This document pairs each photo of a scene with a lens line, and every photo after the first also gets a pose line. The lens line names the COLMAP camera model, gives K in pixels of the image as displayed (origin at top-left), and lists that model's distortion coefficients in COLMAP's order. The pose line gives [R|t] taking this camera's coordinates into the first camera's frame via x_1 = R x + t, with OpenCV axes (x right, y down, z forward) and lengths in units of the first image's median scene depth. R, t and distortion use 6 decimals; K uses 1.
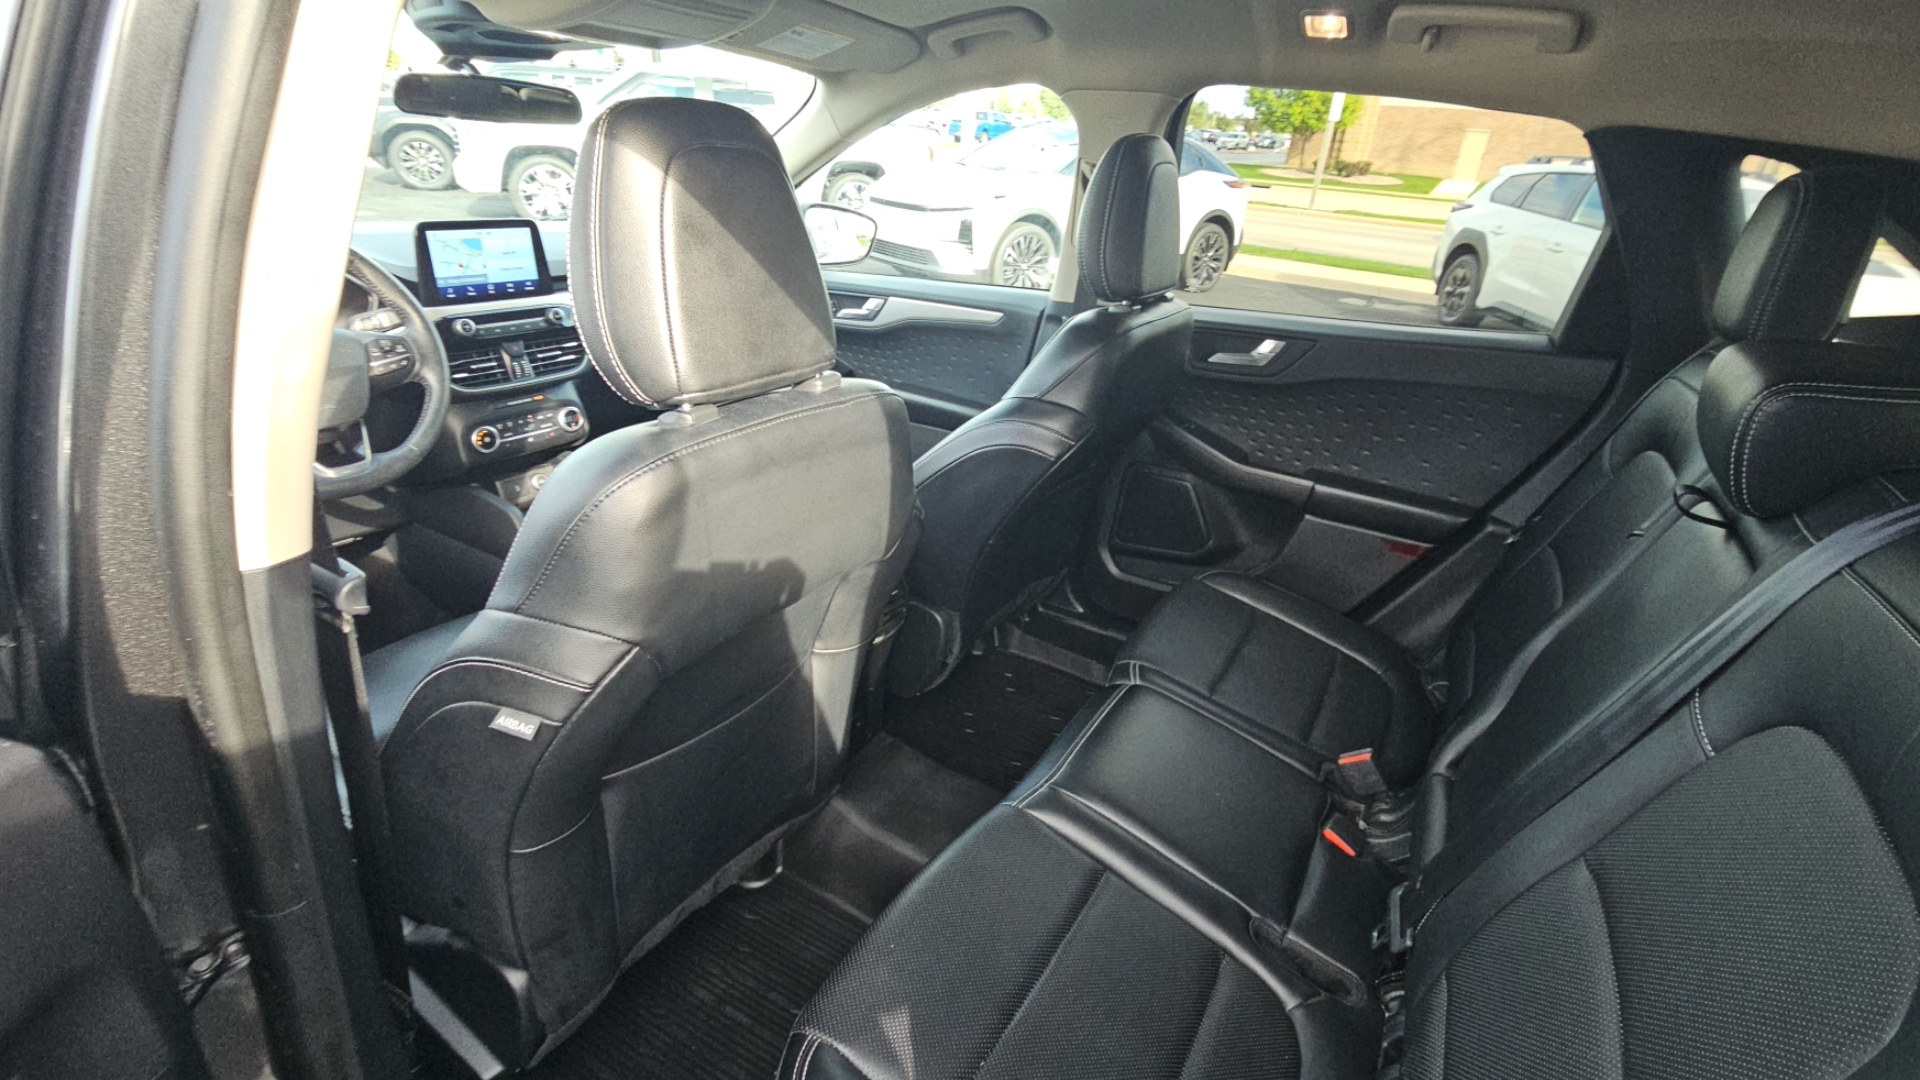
lens RADIAL K [[857.7, 0, 979.2], [0, 857.7, 544.7], [0, 0, 1]] dist [0.007413, -0.006800]
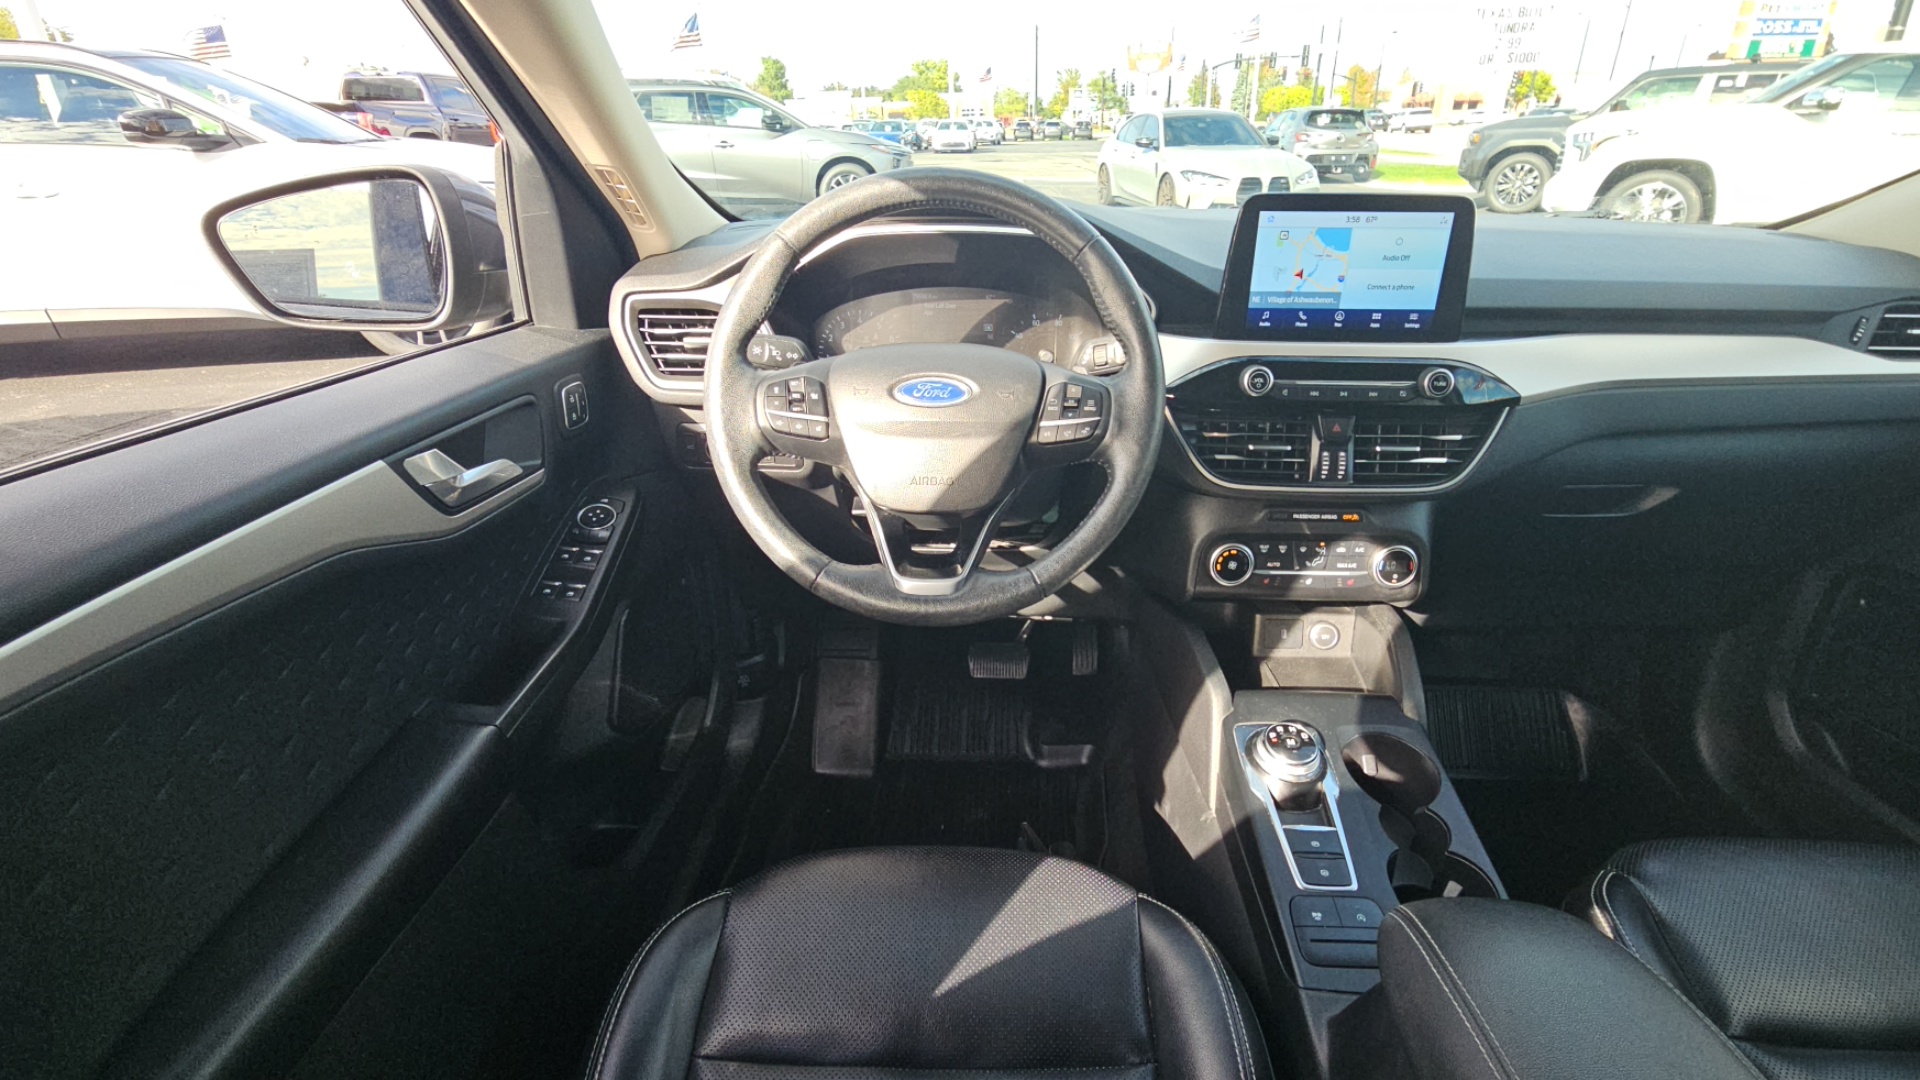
lens RADIAL K [[857.7, 0, 979.5], [0, 857.7, 541.6], [0, 0, 1]] dist [0.007413, -0.006800]
pose [[0.478919, 0.314144, -0.819726, -0.137522], [-0.339954, 0.927287, 0.156749, -0.133417], [0.809363, 0.203599, 0.550890, 0.413334]]
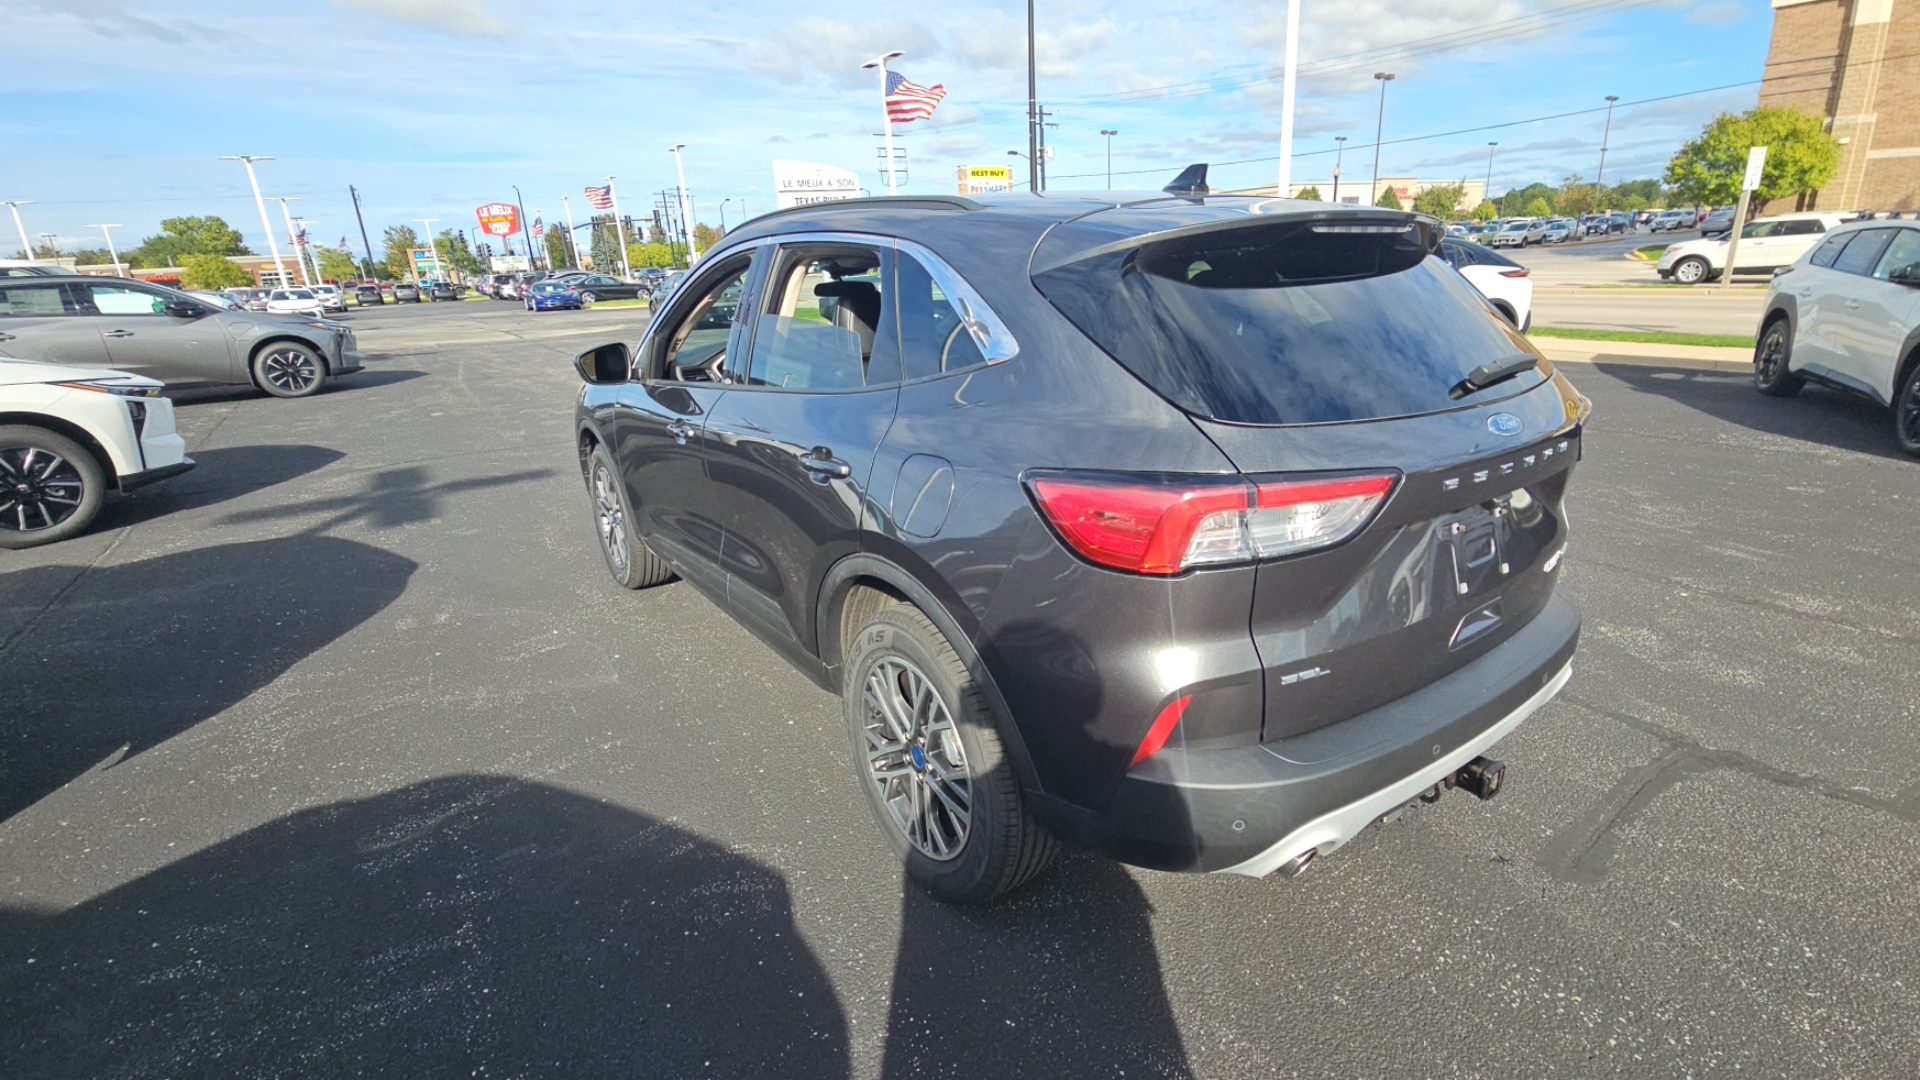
lens RADIAL K [[857.7, 0, 978.9], [0, 857.7, 548.0], [0, 0, 1]] dist [0.007413, -0.006800]
pose [[0.911591, 0.024319, -0.410379, 0.699019], [-0.077317, 0.990577, -0.113044, 0.418442], [0.403763, 0.134779, 0.904881, -0.868620]]
